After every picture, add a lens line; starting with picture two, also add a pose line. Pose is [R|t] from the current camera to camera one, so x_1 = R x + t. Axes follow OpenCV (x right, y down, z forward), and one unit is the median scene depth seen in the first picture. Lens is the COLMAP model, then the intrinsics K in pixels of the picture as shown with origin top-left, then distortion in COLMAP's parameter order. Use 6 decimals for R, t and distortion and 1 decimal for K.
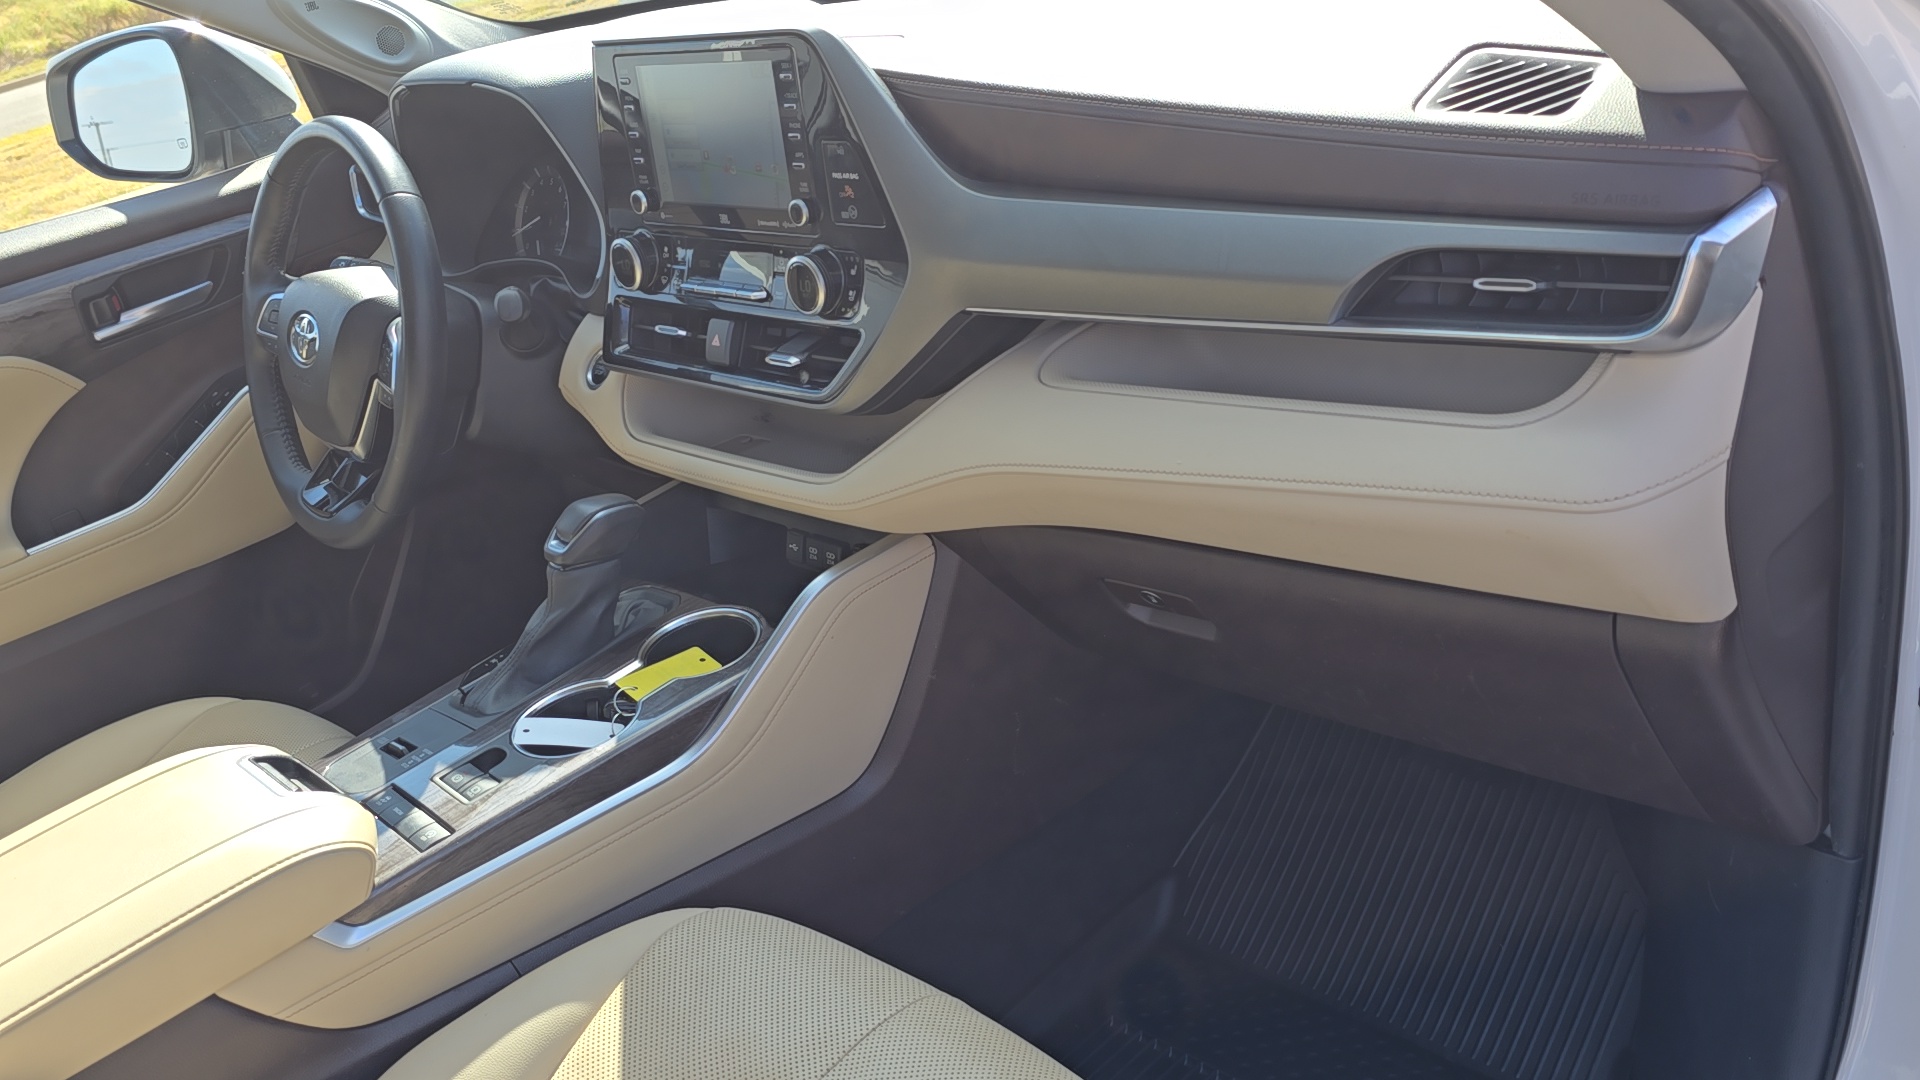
lens RADIAL K [[1599.2, 0, 946.2], [0, 1599.2, 543.0], [0, 0, 1]] dist [-0.021922, 0.026252]
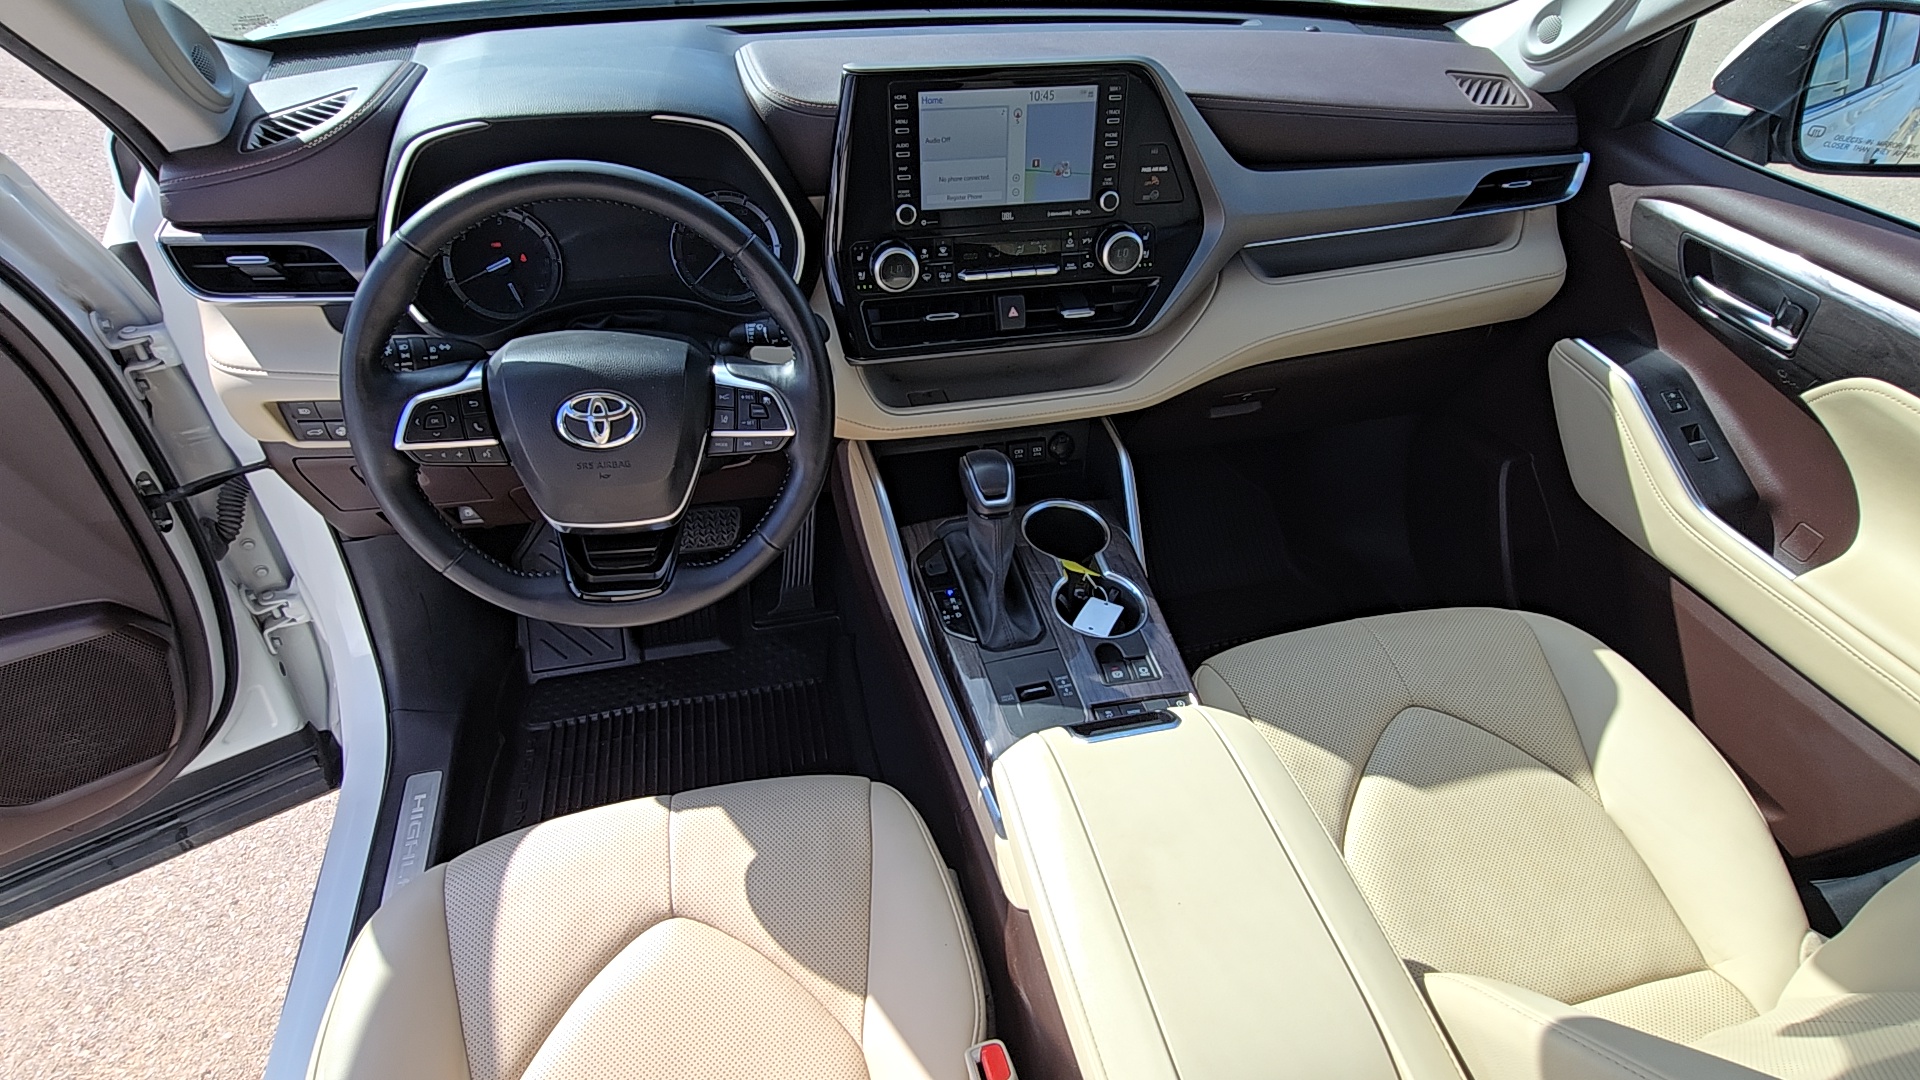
lens RADIAL K [[977.1, 0, 970.0], [0, 977.1, 543.2], [0, 0, 1]] dist [-0.002989, 0.002102]
pose [[0.505592, -0.373689, 0.777646, -0.946089], [0.260962, 0.925351, 0.275000, -0.199810], [-0.822360, 0.063898, 0.565368, 0.647673]]
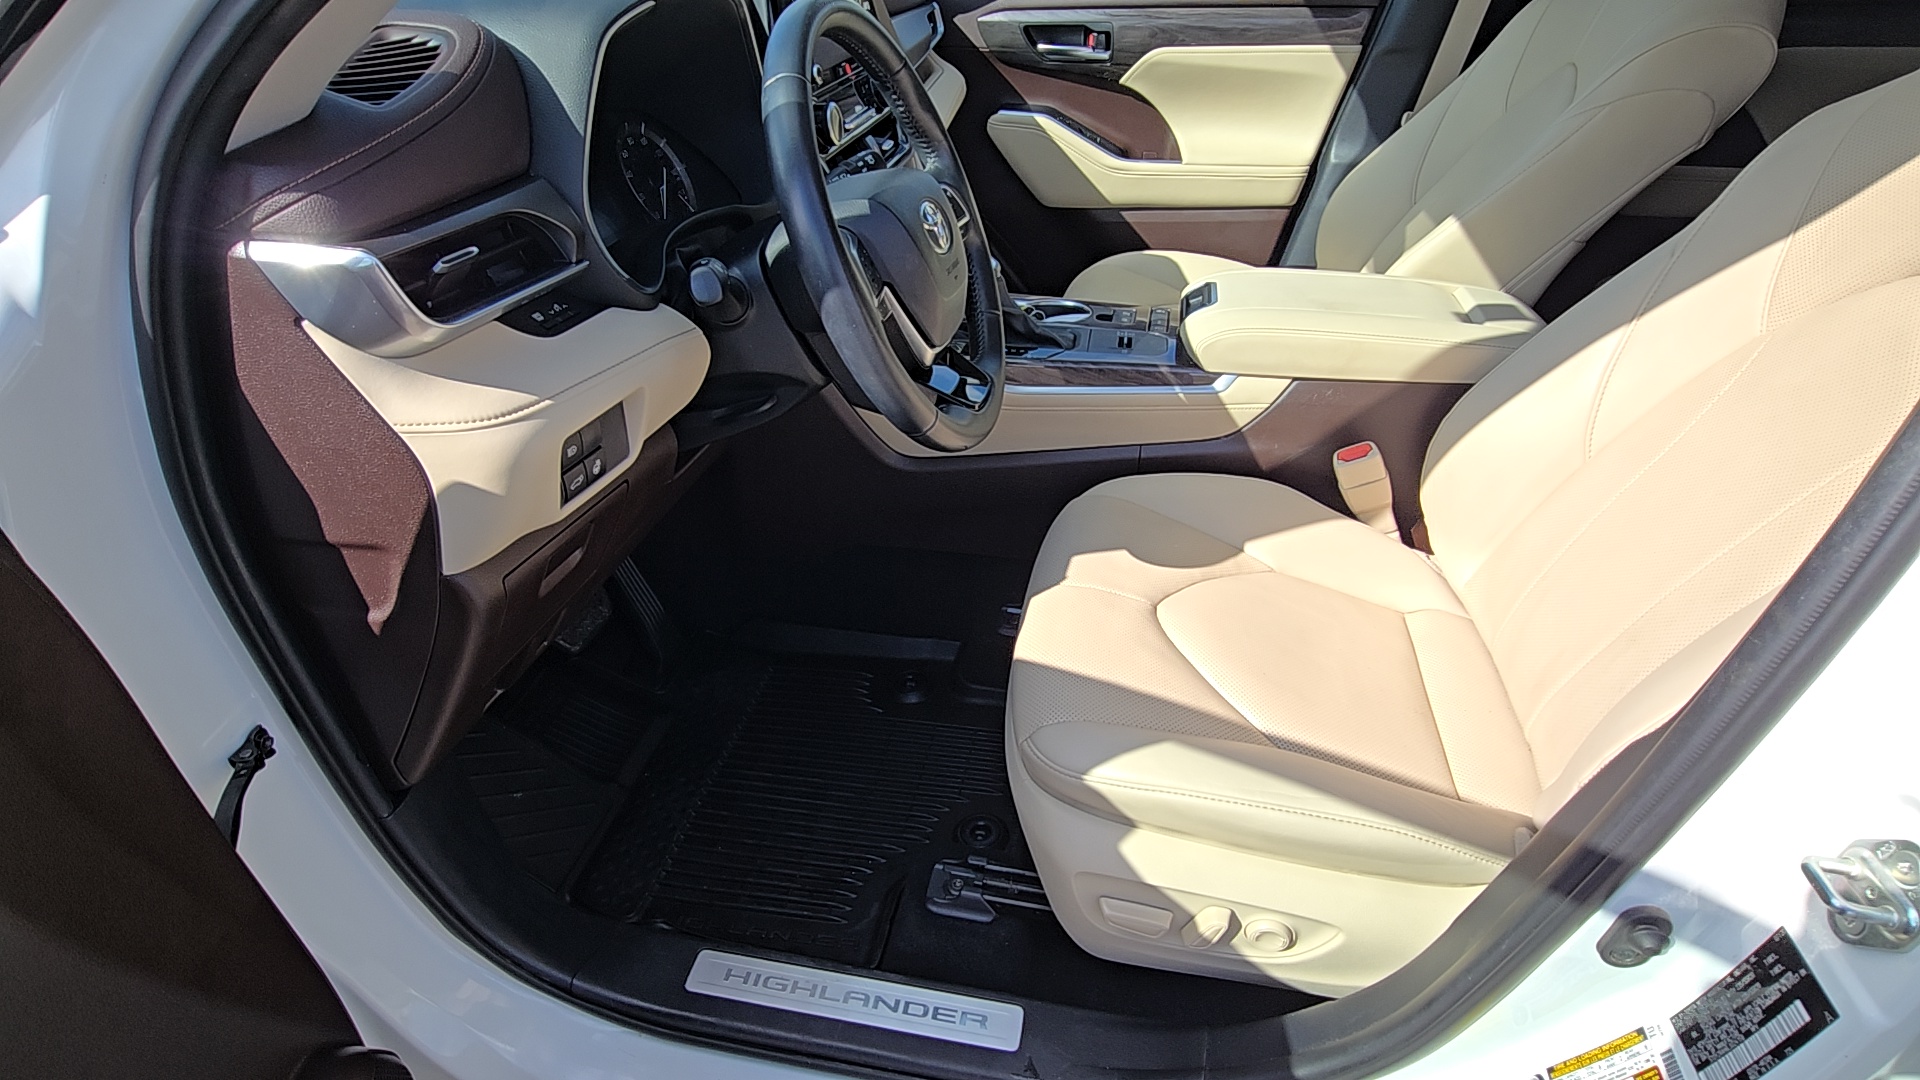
lens RADIAL K [[977.1, 0, 977.9], [0, 977.1, 547.0], [0, 0, 1]] dist [-0.002989, 0.002102]
pose [[-0.550945, -0.282255, 0.785361, -1.176212], [0.478214, 0.664464, 0.574281, -0.408405], [-0.683938, 0.691968, -0.231105, 1.570883]]
